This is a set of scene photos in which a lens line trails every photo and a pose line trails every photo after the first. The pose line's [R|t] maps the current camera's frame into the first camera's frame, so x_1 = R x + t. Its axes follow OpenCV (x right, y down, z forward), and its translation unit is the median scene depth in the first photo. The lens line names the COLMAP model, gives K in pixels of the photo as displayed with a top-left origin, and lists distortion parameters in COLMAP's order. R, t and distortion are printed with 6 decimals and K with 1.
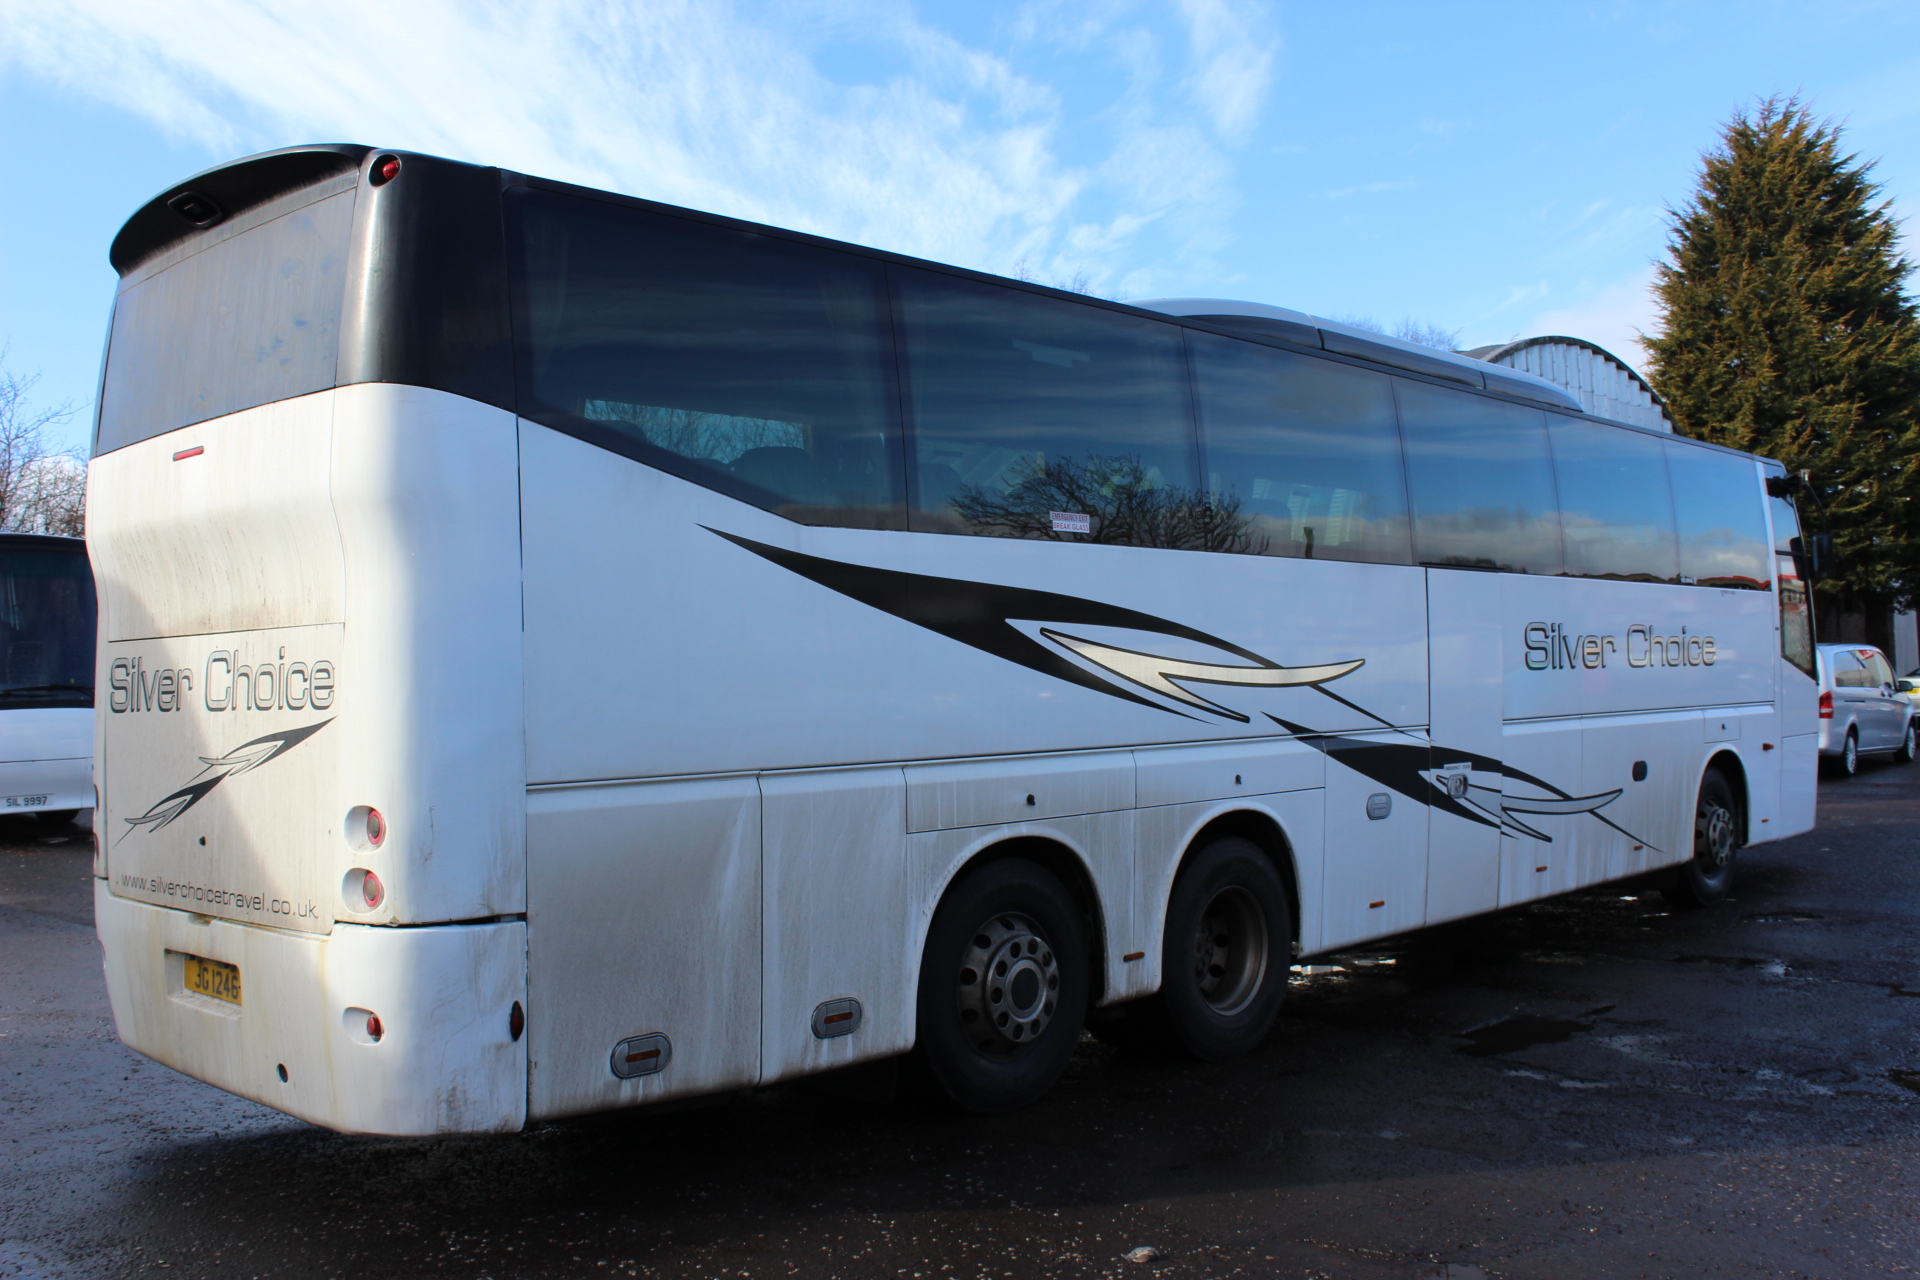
lens RADIAL K [[1691.3, 0, 918.6], [0, 1691.3, 640.7], [0, 0, 1]] dist [0.002869, 0.001623]
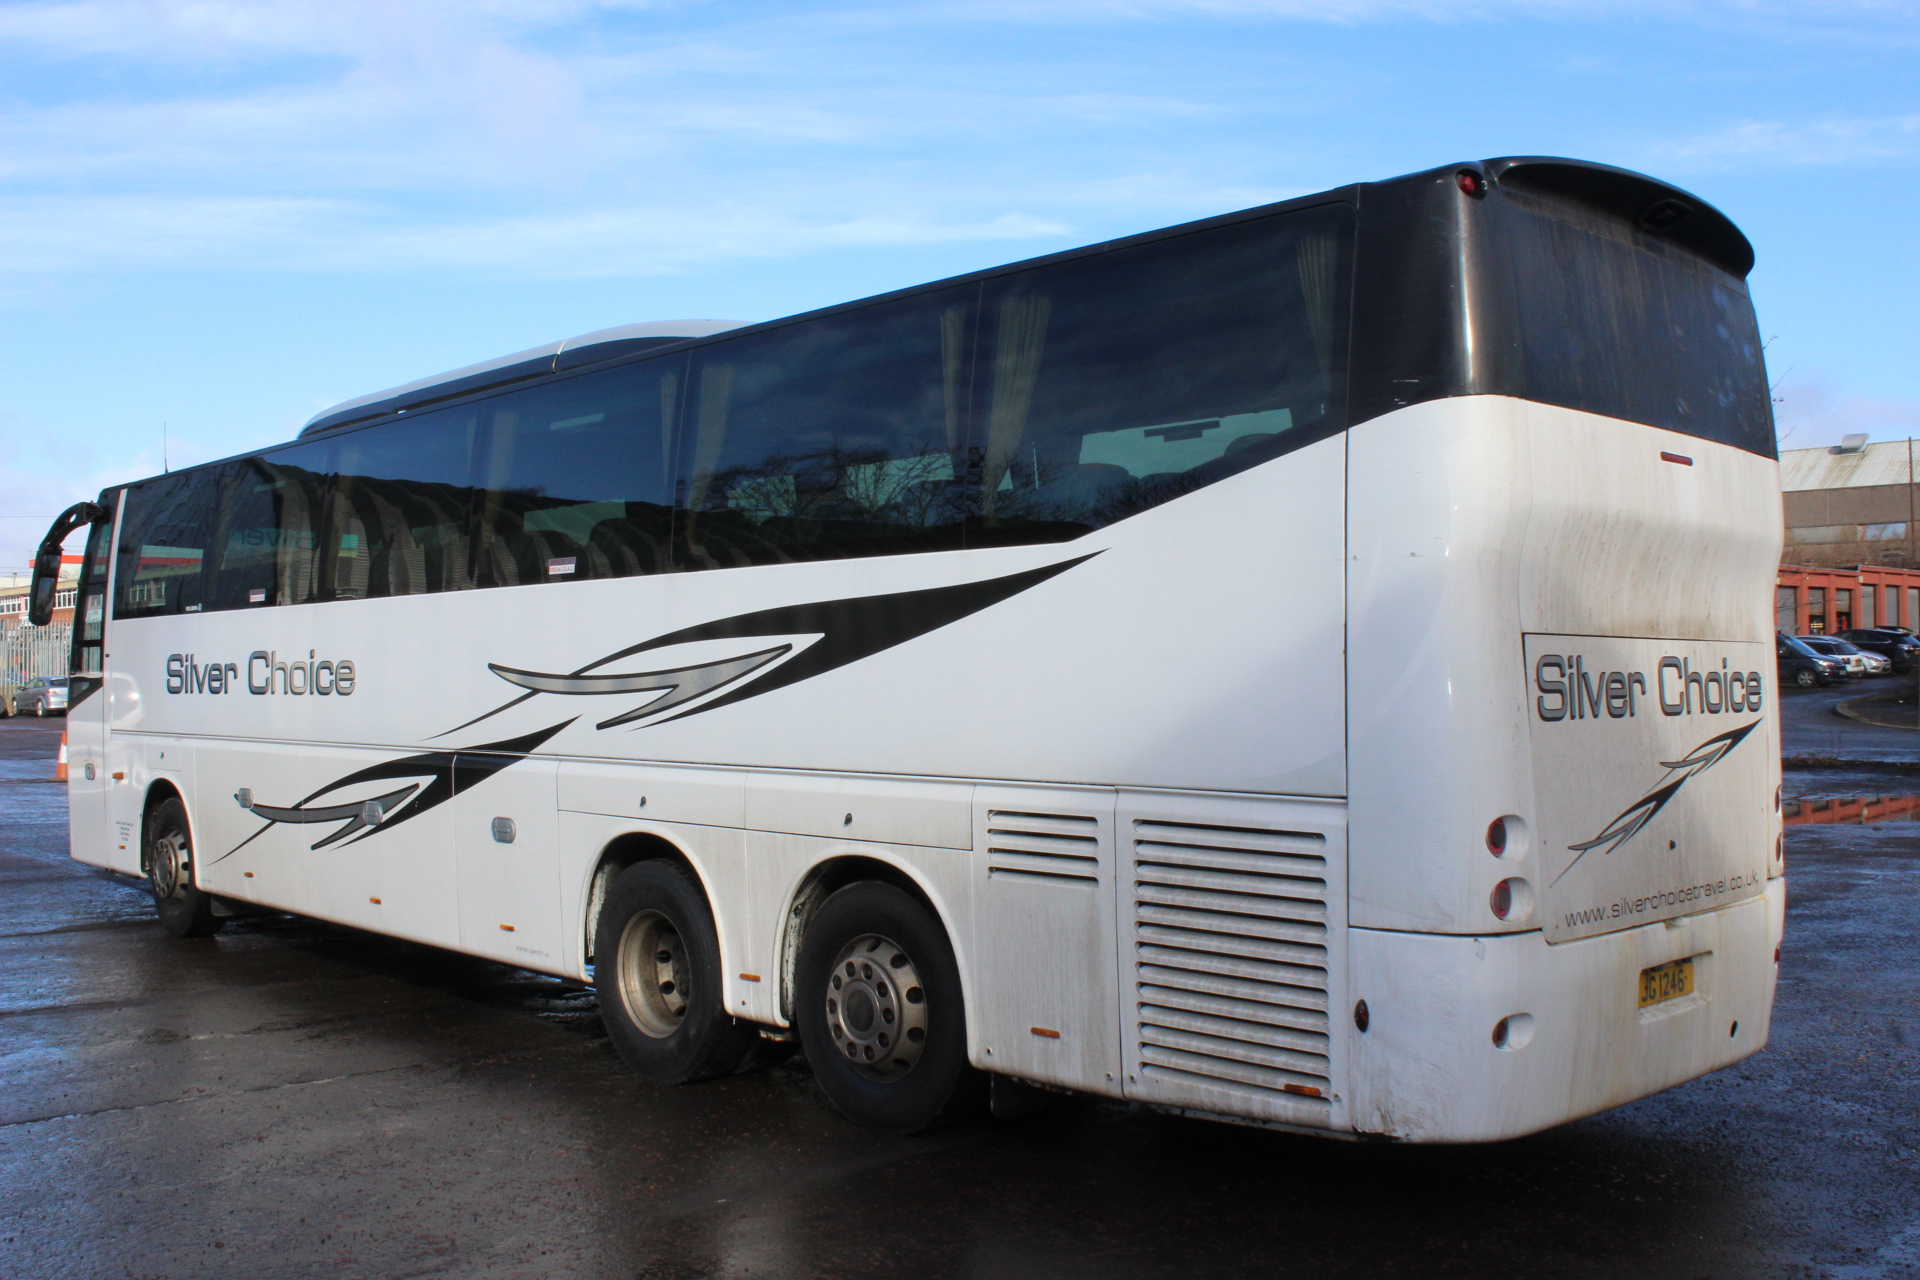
lens RADIAL K [[1691.3, 0, 918.6], [0, 1691.3, 640.7], [0, 0, 1]] dist [0.002869, 0.001623]
pose [[0.023949, 0.046069, 0.998651, -1.421053], [-0.021974, 0.998721, -0.045546, 0.052159], [-0.999472, -0.020853, 0.024931, 1.403570]]
